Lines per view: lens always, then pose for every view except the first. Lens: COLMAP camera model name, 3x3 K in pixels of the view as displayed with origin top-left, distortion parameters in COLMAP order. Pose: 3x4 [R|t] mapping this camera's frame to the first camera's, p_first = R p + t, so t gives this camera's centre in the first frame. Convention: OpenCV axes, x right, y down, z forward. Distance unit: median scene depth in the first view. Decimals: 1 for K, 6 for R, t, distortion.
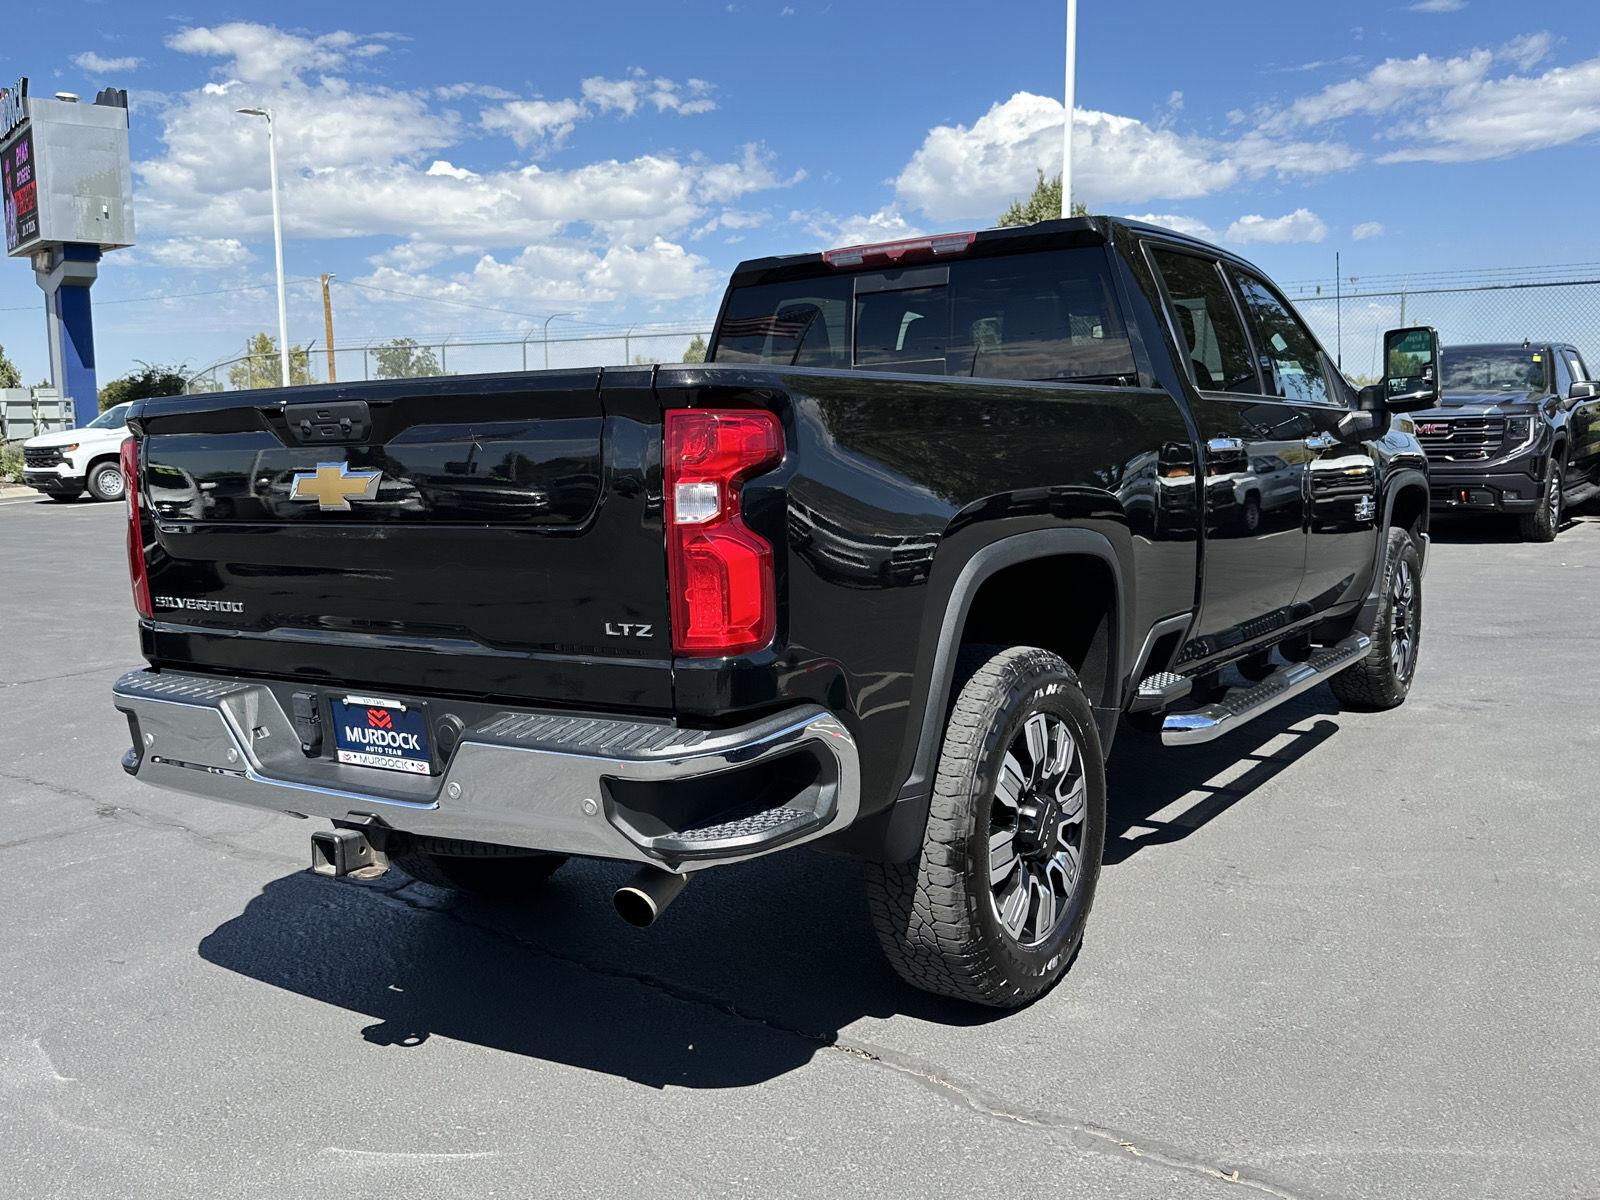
lens RADIAL K [[1407.0, 0, 800.1], [0, 1407.0, 598.0], [0, 0, 1]] dist [0.133478, -0.249022]
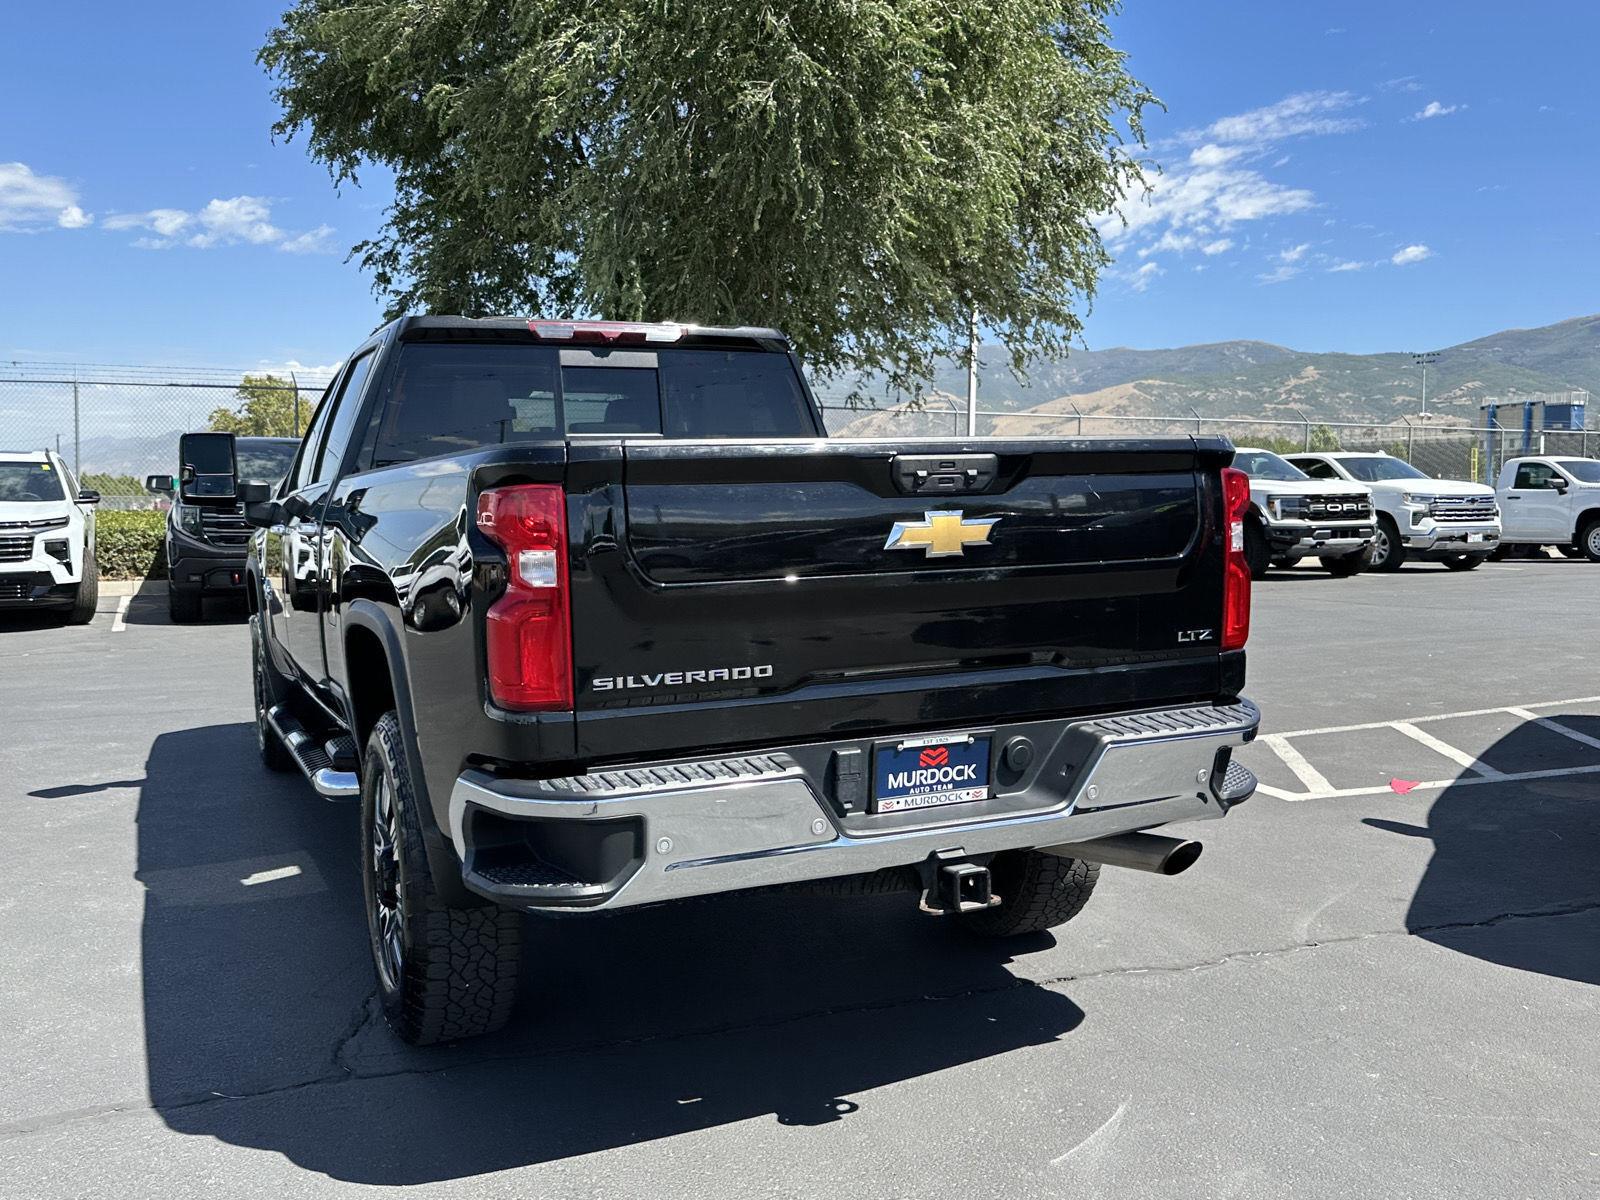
lens RADIAL K [[1407.0, 0, 794.1], [0, 1407.0, 564.9], [0, 0, 1]] dist [0.133478, -0.249022]
pose [[0.521368, -0.026090, 0.852933, -1.183217], [0.101966, 0.994276, -0.031915, -0.031144], [-0.847218, 0.103610, 0.521044, 0.516646]]
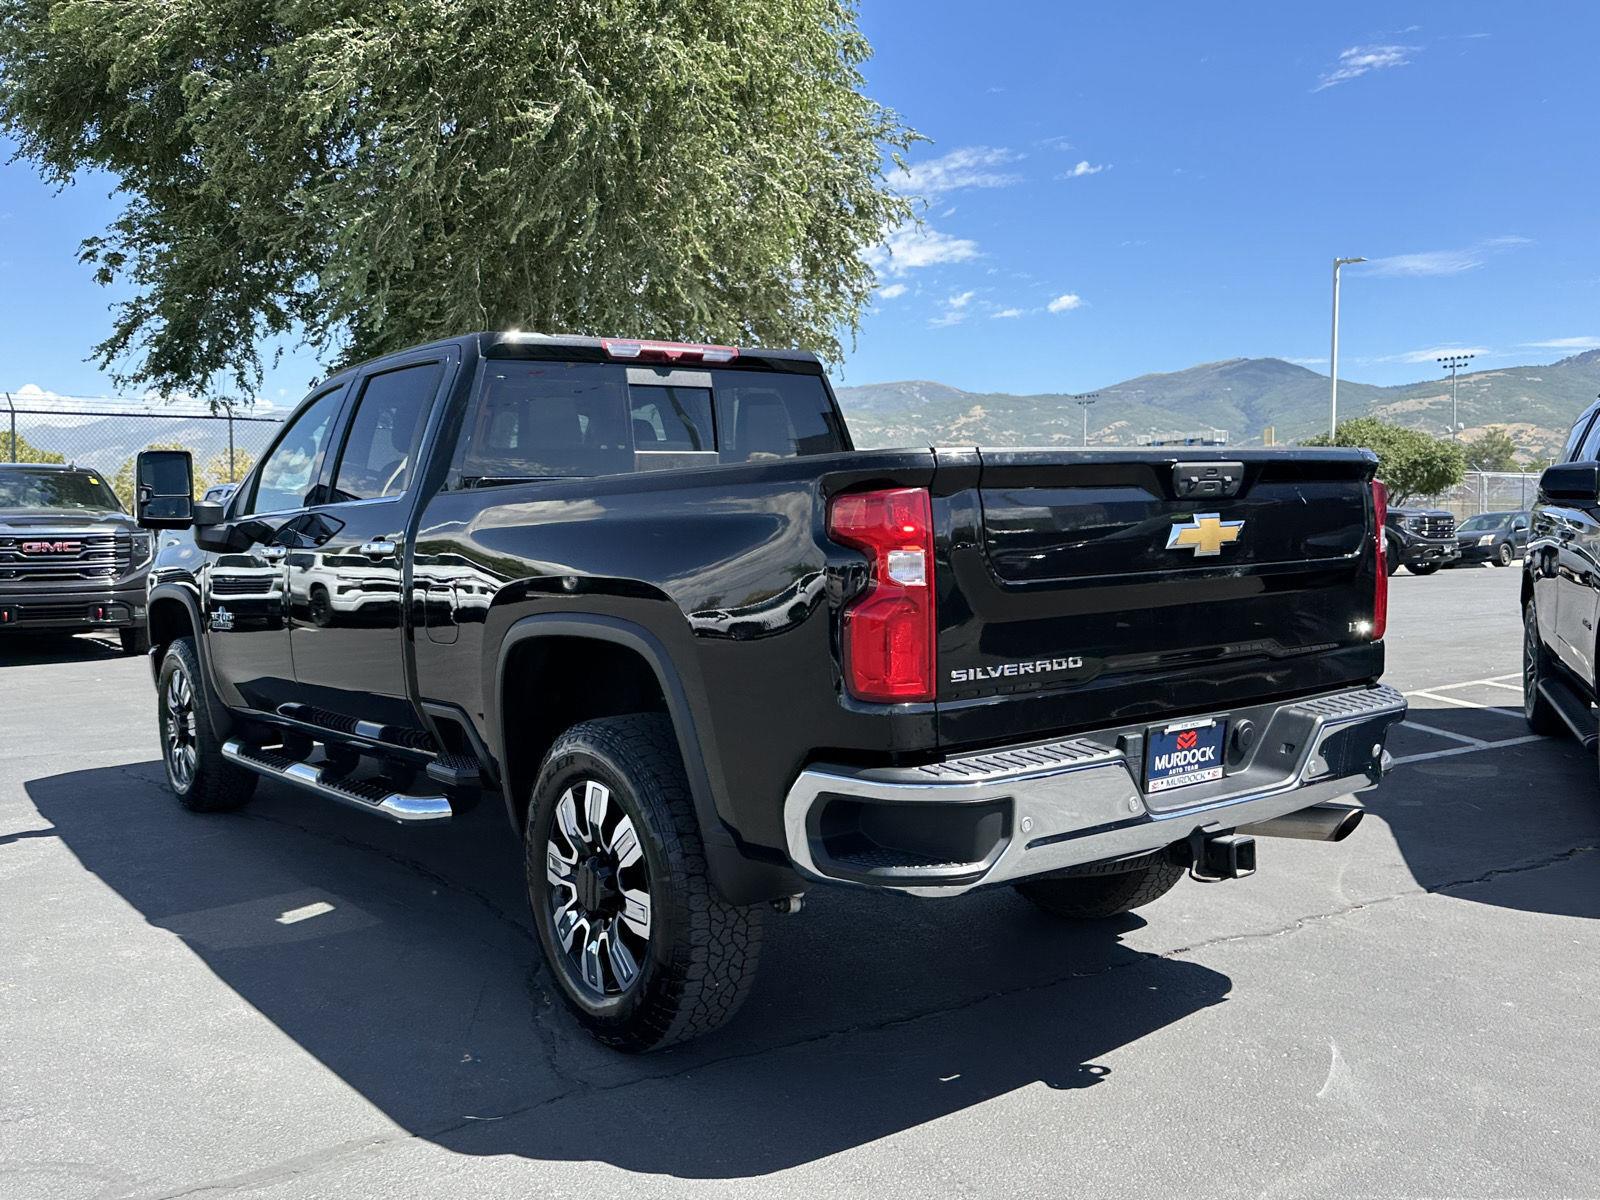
lens RADIAL K [[1407.0, 0, 792.8], [0, 1407.0, 574.1], [0, 0, 1]] dist [0.133478, -0.249022]
pose [[0.327583, -0.017789, 0.944655, -1.415911], [0.123224, 0.992087, -0.024049, -0.055983], [-0.936752, 0.124282, 0.327183, 0.876372]]
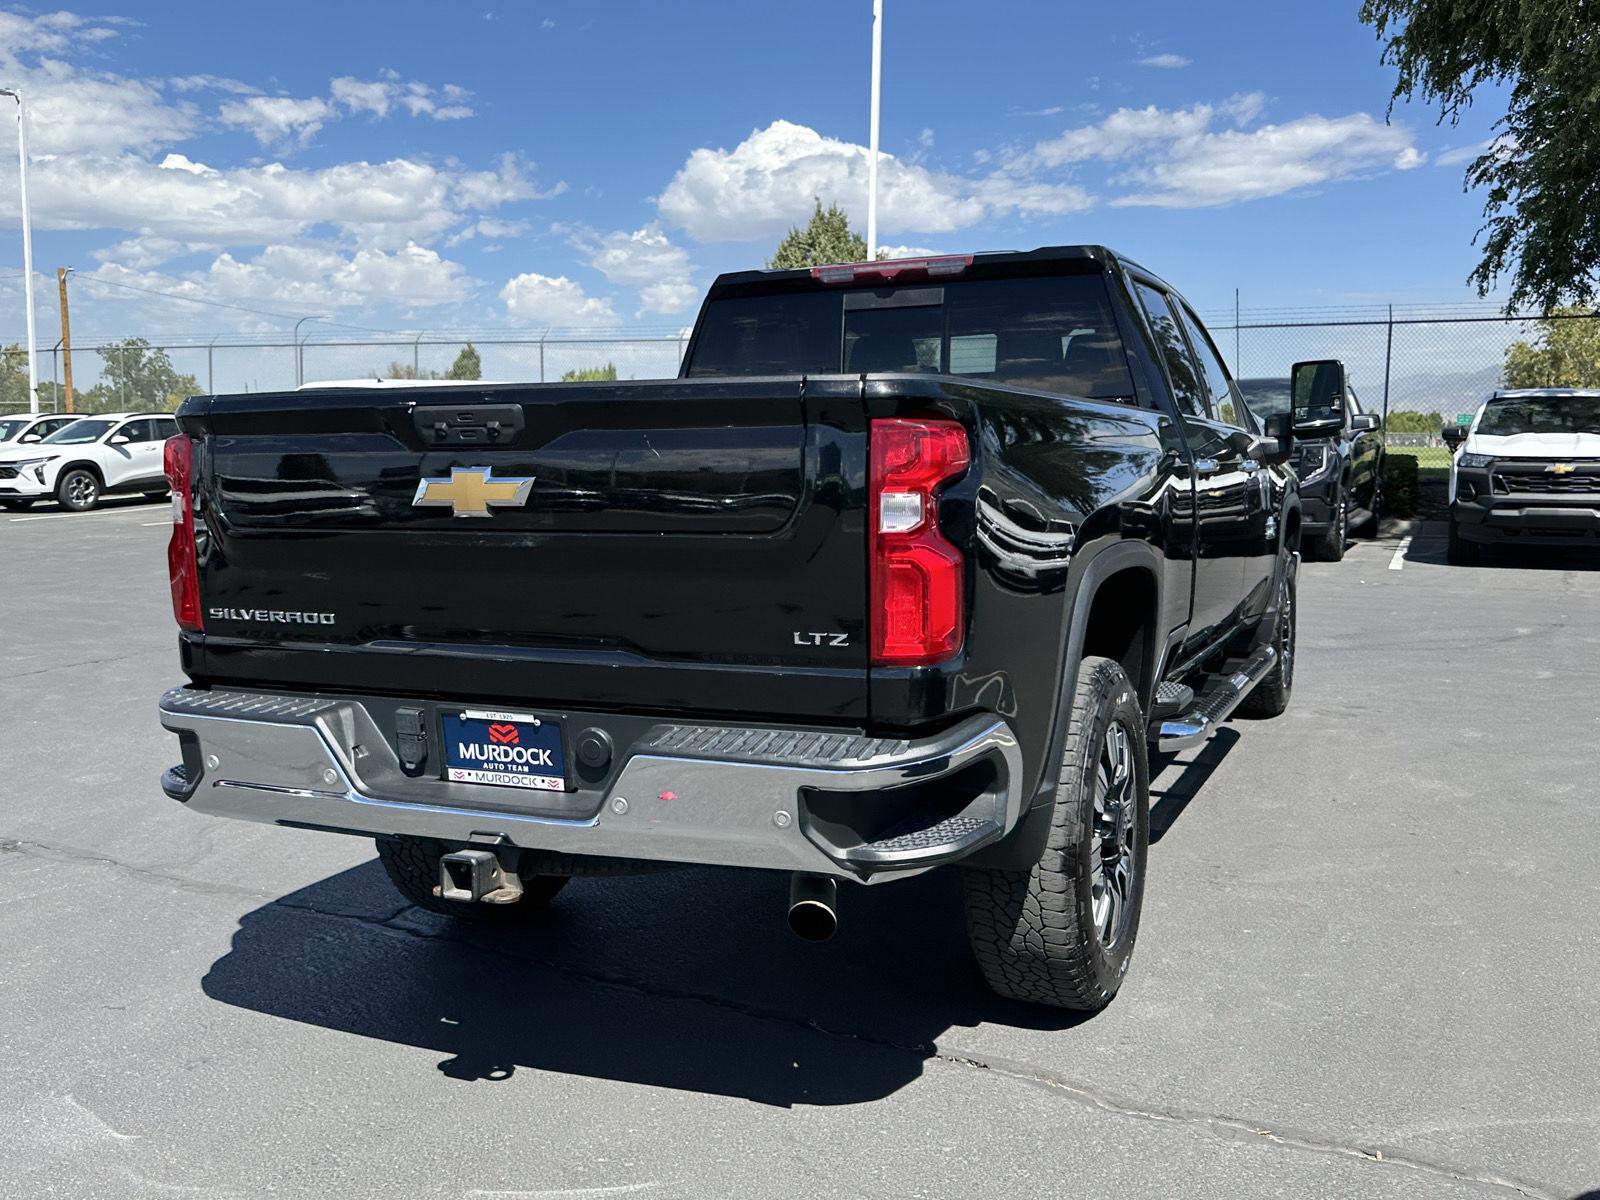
lens RADIAL K [[1407.0, 0, 807.3], [0, 1407.0, 576.5], [0, 0, 1]] dist [0.133478, -0.249022]
pose [[0.985203, 0.004157, 0.171341, -0.249530], [0.000431, 0.999643, -0.026732, 0.004123], [-0.171391, 0.026410, 0.984849, 0.019225]]
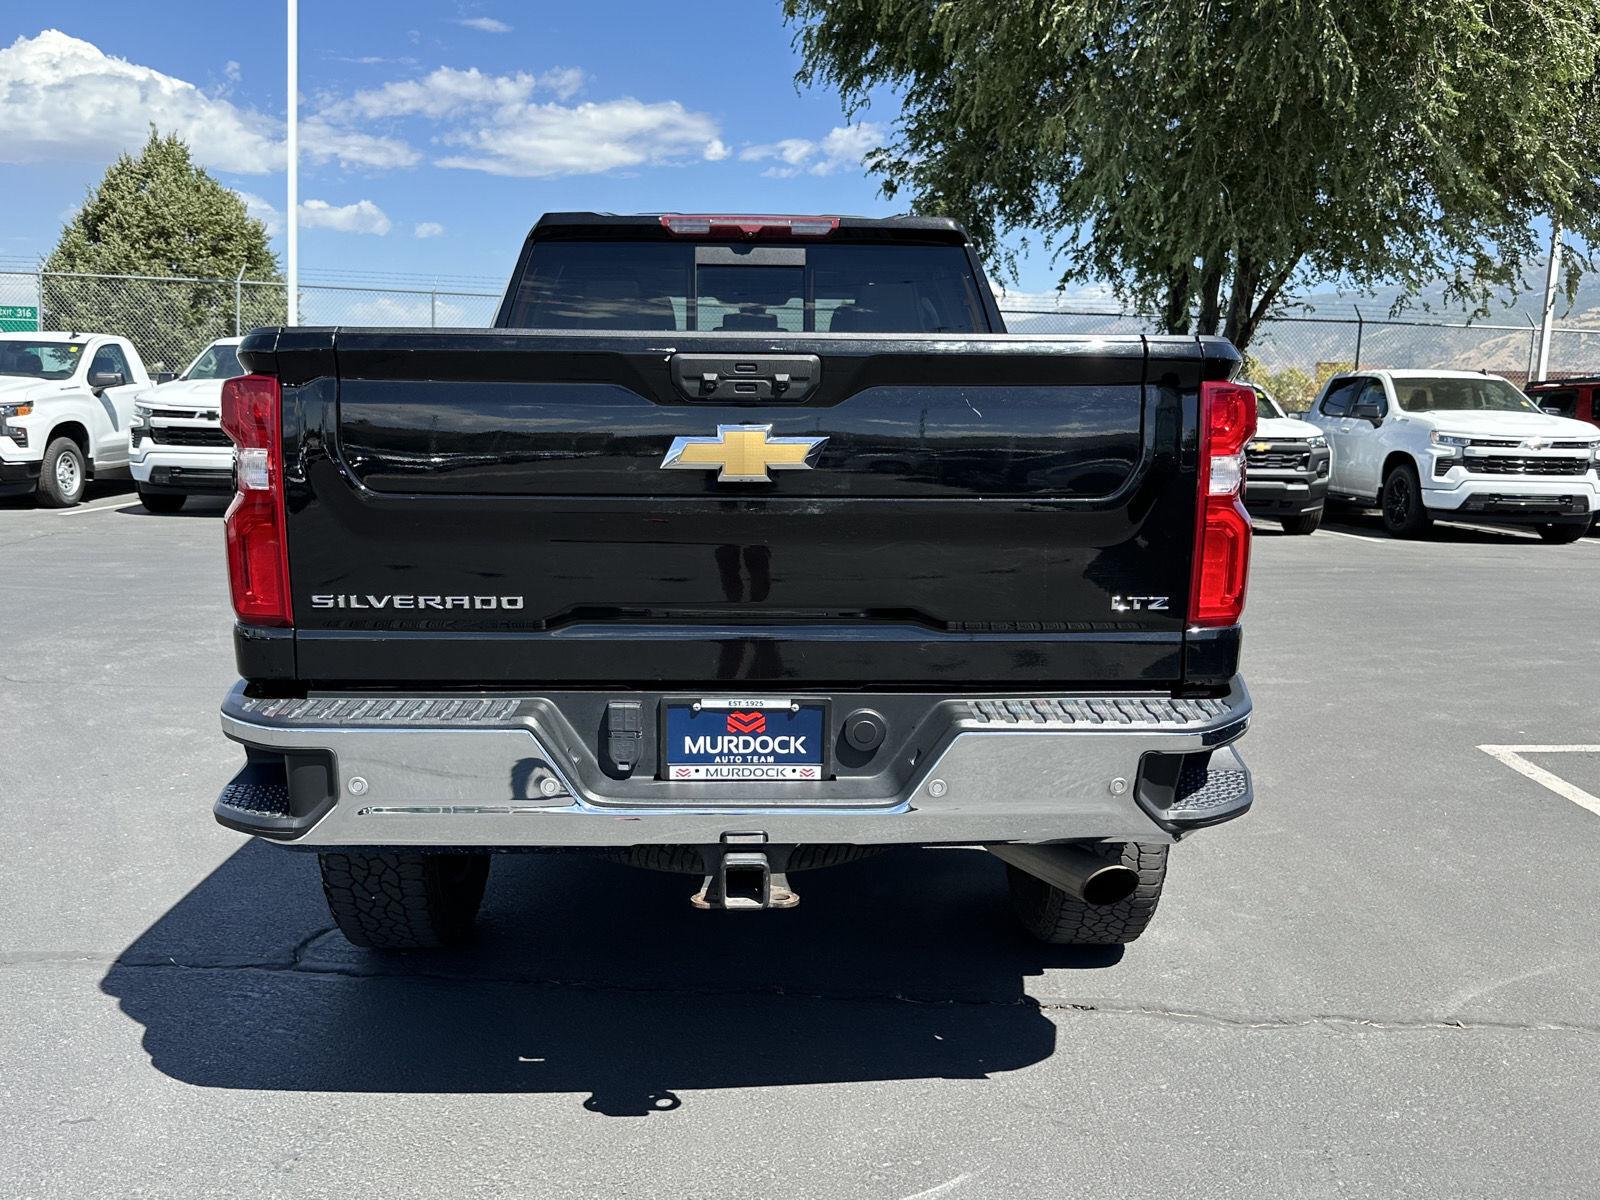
lens RADIAL K [[1407.0, 0, 792.2], [0, 1407.0, 588.3], [0, 0, 1]] dist [0.133478, -0.249022]
pose [[0.814563, -0.032640, 0.579156, -0.740993], [0.031246, 0.999435, 0.012381, -0.006353], [-0.579233, 0.008011, 0.815123, 0.274609]]
